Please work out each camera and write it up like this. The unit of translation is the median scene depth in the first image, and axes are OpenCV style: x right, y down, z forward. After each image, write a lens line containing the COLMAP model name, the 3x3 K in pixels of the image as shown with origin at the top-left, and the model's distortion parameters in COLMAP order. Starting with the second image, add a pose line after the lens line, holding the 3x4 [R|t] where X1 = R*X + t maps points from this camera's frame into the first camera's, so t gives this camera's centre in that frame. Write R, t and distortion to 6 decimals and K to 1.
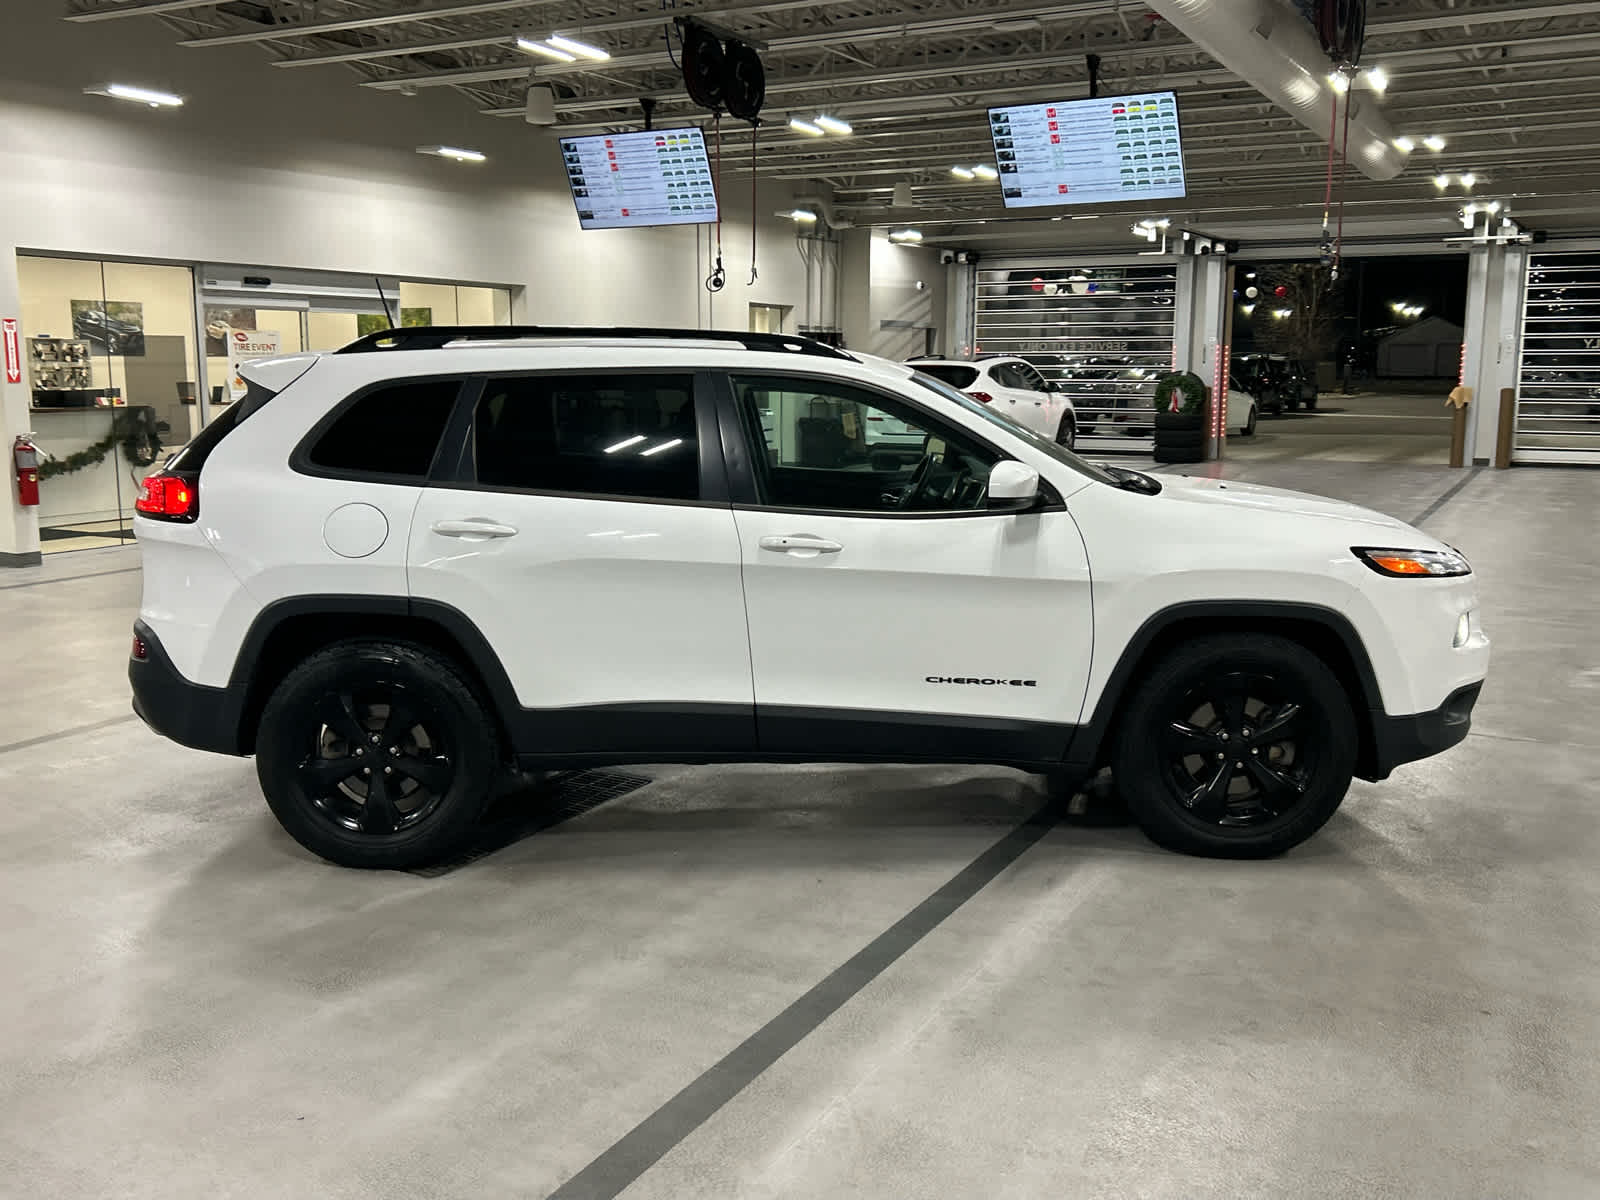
lens RADIAL K [[1501.2, 0, 793.1], [0, 1501.2, 599.6], [0, 0, 1]] dist [0.099973, -0.170290]
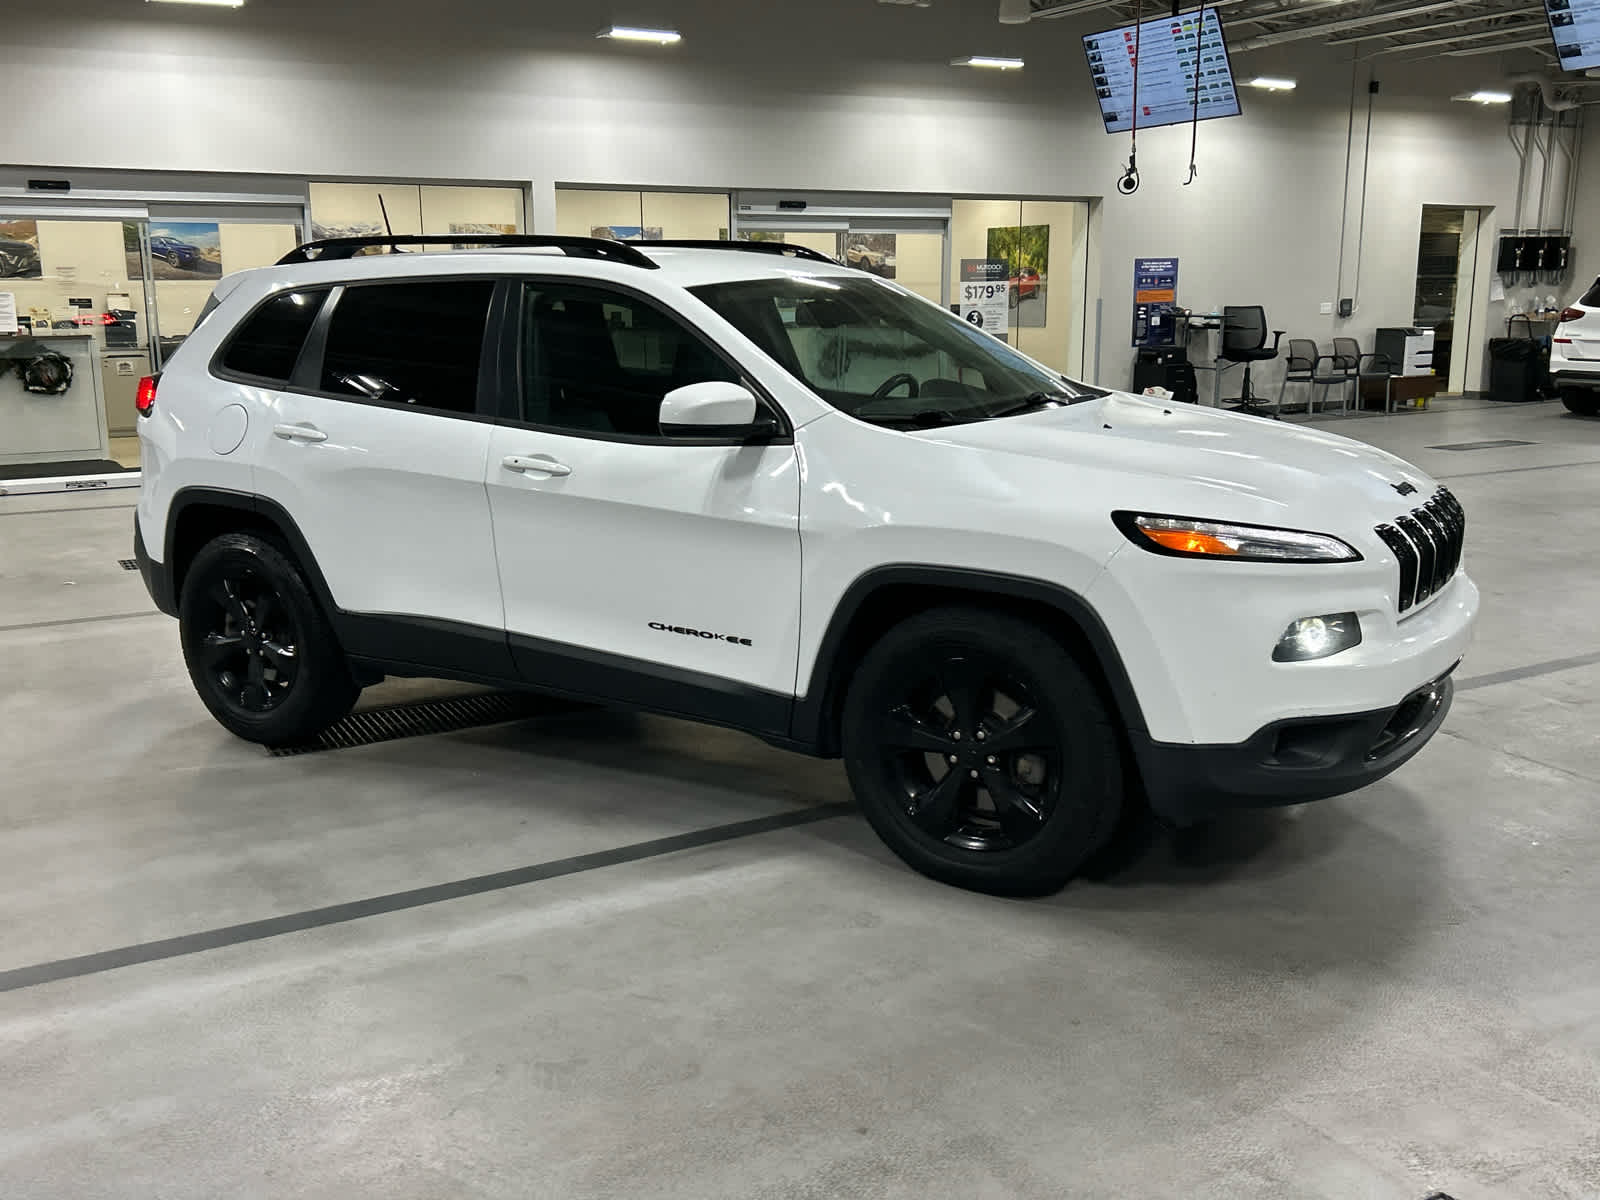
lens RADIAL K [[1507.4, 0, 800.0], [0, 1507.4, 600.0], [0, 0, 1]] dist [0.096733, -0.121865]
pose [[0.849082, 0.101244, -0.518469, 0.268862], [-0.075514, 0.994645, 0.070563, -0.013550], [0.522836, -0.020763, 0.852180, 0.118481]]
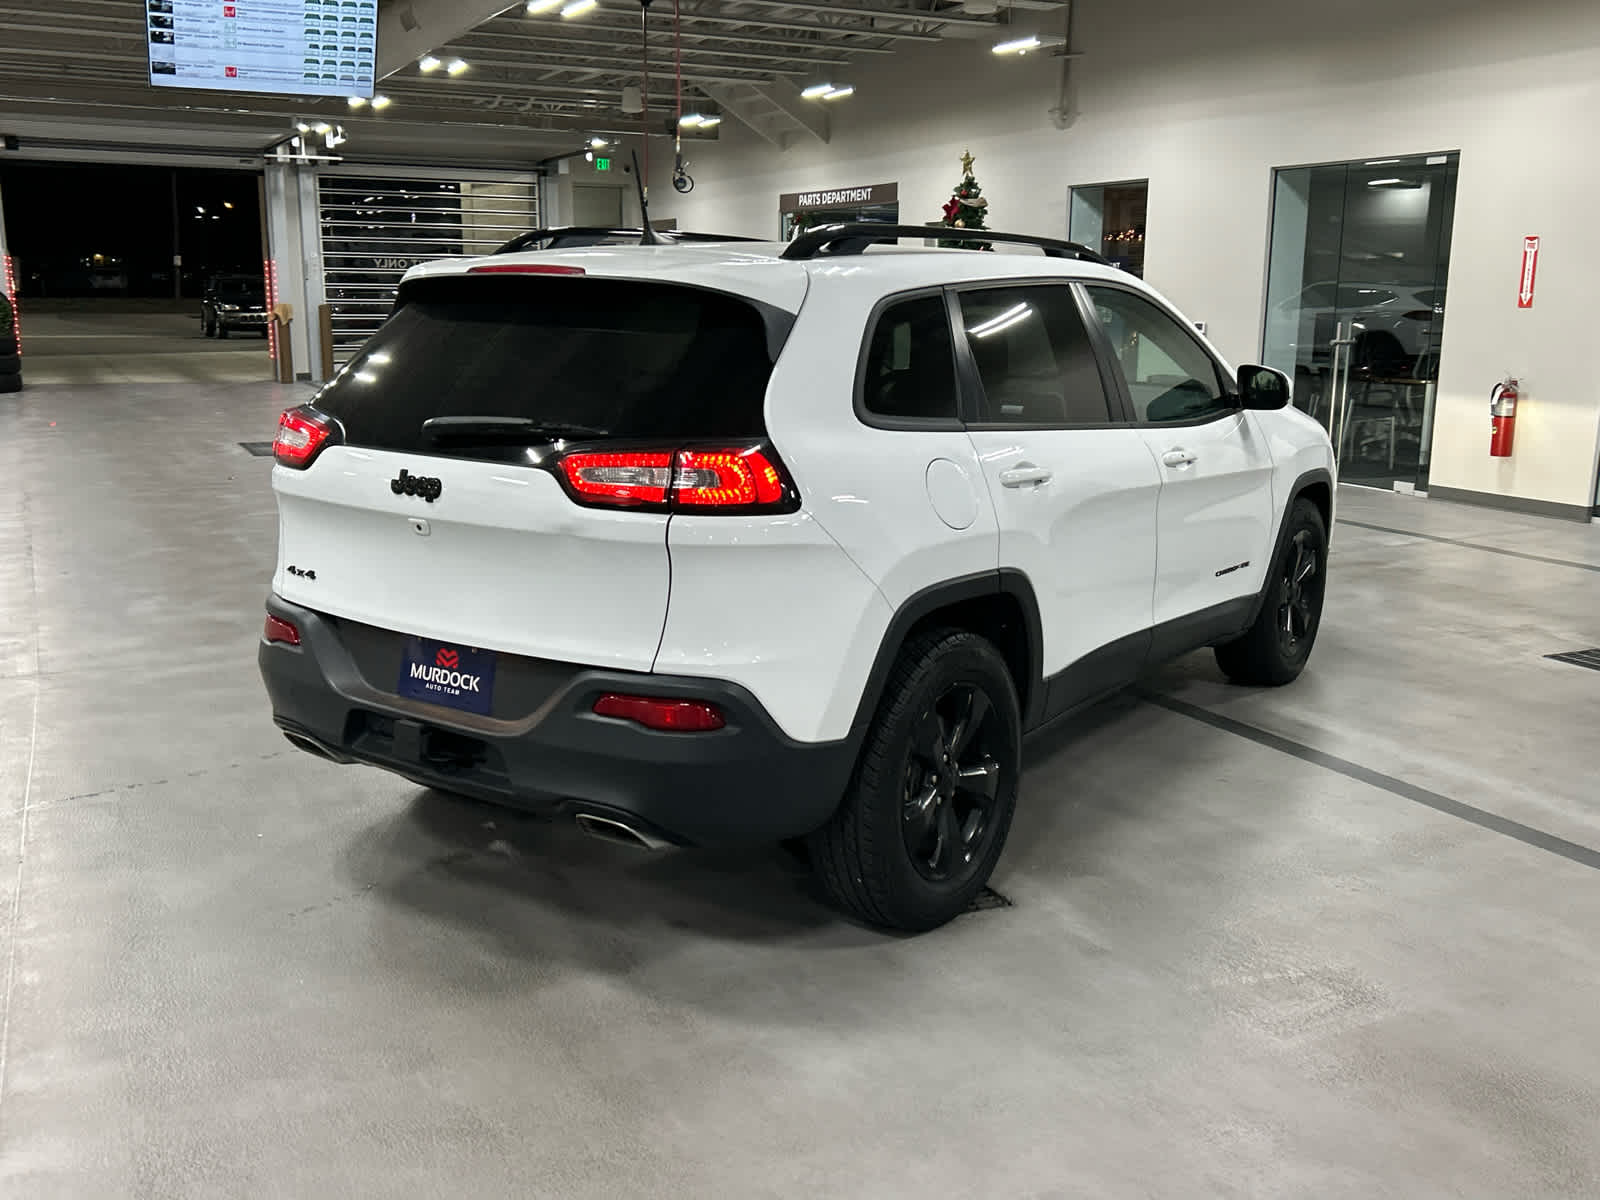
lens RADIAL K [[1501.5, 0, 788.3], [0, 1501.5, 591.9], [0, 0, 1]] dist [0.072282, -0.092643]
pose [[0.579322, -0.160934, 0.799053, -0.401617], [0.122164, 0.986385, 0.110094, -0.038148], [-0.805892, 0.033836, 0.591095, 0.259901]]
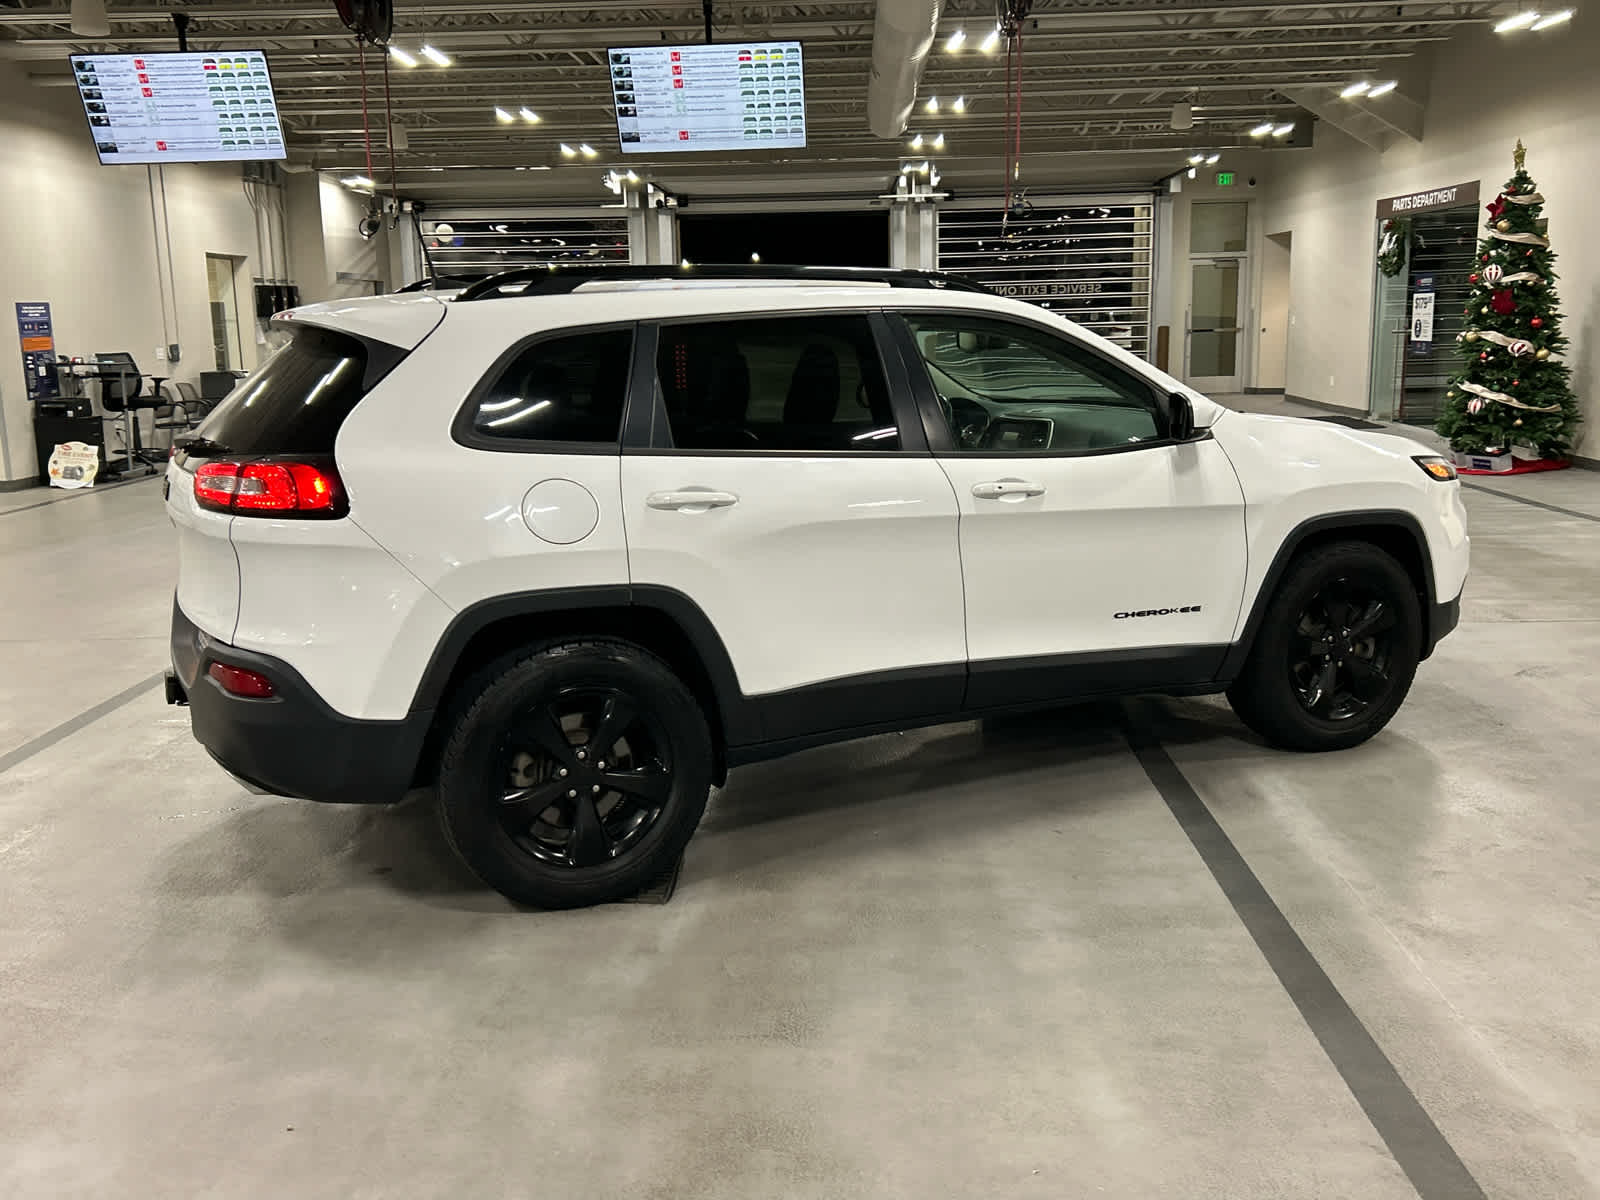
lens RADIAL K [[1501.2, 0, 793.1], [0, 1501.2, 599.6], [0, 0, 1]] dist [0.099973, -0.170290]
pose [[0.898694, -0.102633, 0.426399, -0.224657], [0.090978, 0.994711, 0.047675, -0.010562], [-0.429037, -0.004053, 0.903278, 0.079449]]
